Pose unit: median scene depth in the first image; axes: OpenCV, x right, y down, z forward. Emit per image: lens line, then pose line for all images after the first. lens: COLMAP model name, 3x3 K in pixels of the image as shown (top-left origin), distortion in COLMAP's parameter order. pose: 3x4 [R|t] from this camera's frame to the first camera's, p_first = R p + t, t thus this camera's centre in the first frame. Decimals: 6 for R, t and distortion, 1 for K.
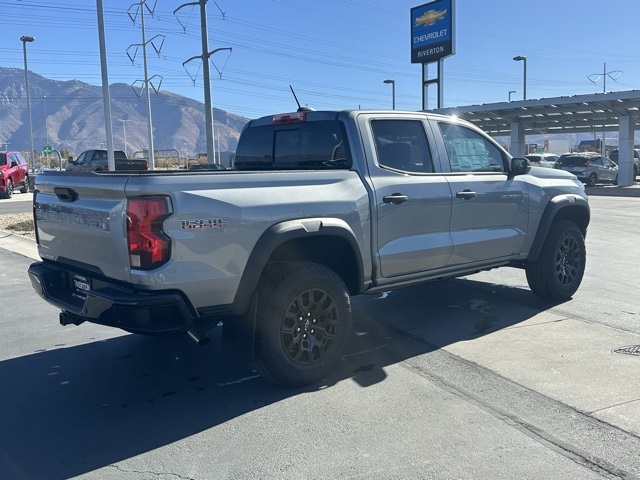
lens RADIAL K [[620.3, 0, 315.7], [0, 620.3, 236.7], [0, 0, 1]] dist [0.167304, -0.323560]
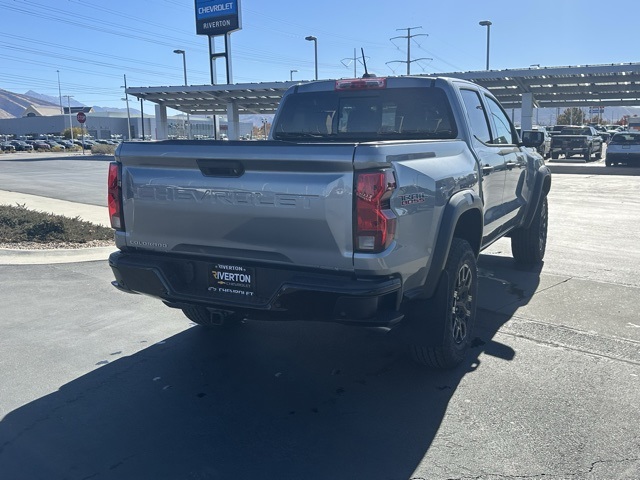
lens RADIAL K [[620.3, 0, 315.7], [0, 620.3, 236.7], [0, 0, 1]] dist [0.167304, -0.323560]
pose [[0.933883, -0.046067, 0.354599, -0.071982], [0.032365, 0.998486, 0.044479, -0.001221], [-0.356111, -0.030062, 0.933960, 0.023999]]
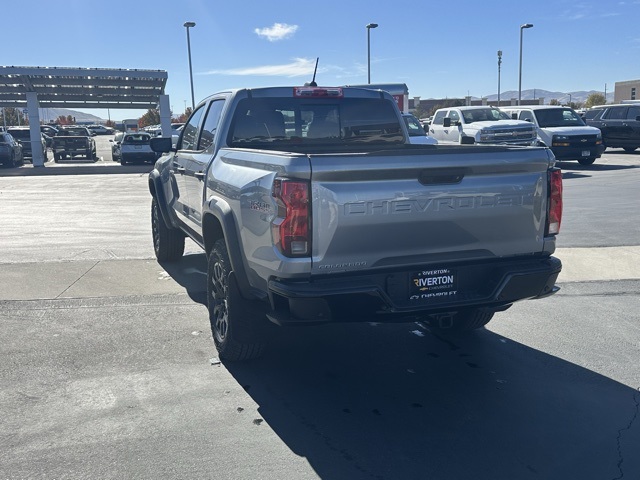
lens RADIAL K [[620.3, 0, 315.7], [0, 620.3, 236.7], [0, 0, 1]] dist [0.167304, -0.323560]
pose [[0.358860, -0.145204, 0.922028, -0.156399], [0.117099, 0.987025, 0.109864, -0.012417], [-0.926017, 0.068542, 0.371207, 0.107009]]
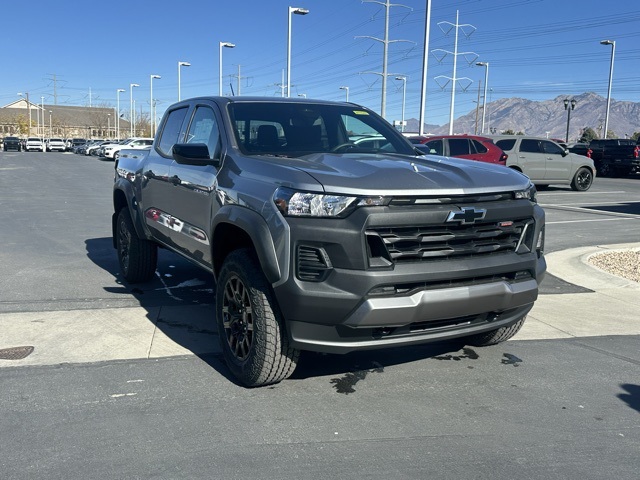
lens RADIAL K [[620.3, 0, 315.7], [0, 620.3, 236.7], [0, 0, 1]] dist [0.167304, -0.323560]
pose [[-0.246613, 0.147632, -0.957803, 0.188573], [-0.115391, 0.976824, 0.180275, -0.030470], [0.962220, 0.154980, -0.223862, 0.240441]]
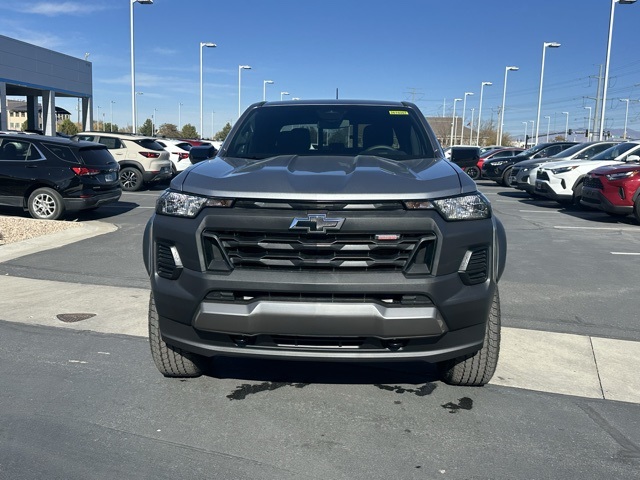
lens RADIAL K [[620.3, 0, 315.7], [0, 620.3, 236.7], [0, 0, 1]] dist [0.167304, -0.323560]
pose [[-0.708558, 0.100592, -0.698446, 0.146189], [-0.081137, 0.971609, 0.222245, -0.036889], [0.700972, 0.214143, -0.680280, 0.305728]]
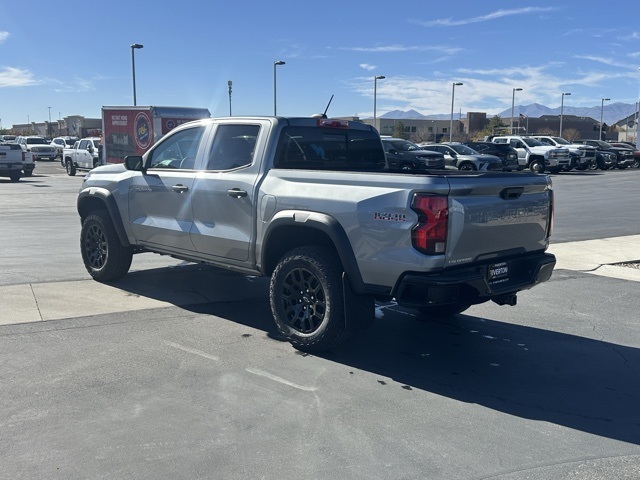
lens RADIAL K [[620.3, 0, 315.7], [0, 620.3, 236.7], [0, 0, 1]] dist [0.167304, -0.323560]
pose [[-0.051093, -0.114830, 0.992070, -0.193015], [0.096080, 0.988195, 0.119329, -0.020209], [-0.994061, 0.101415, -0.039457, 0.177655]]
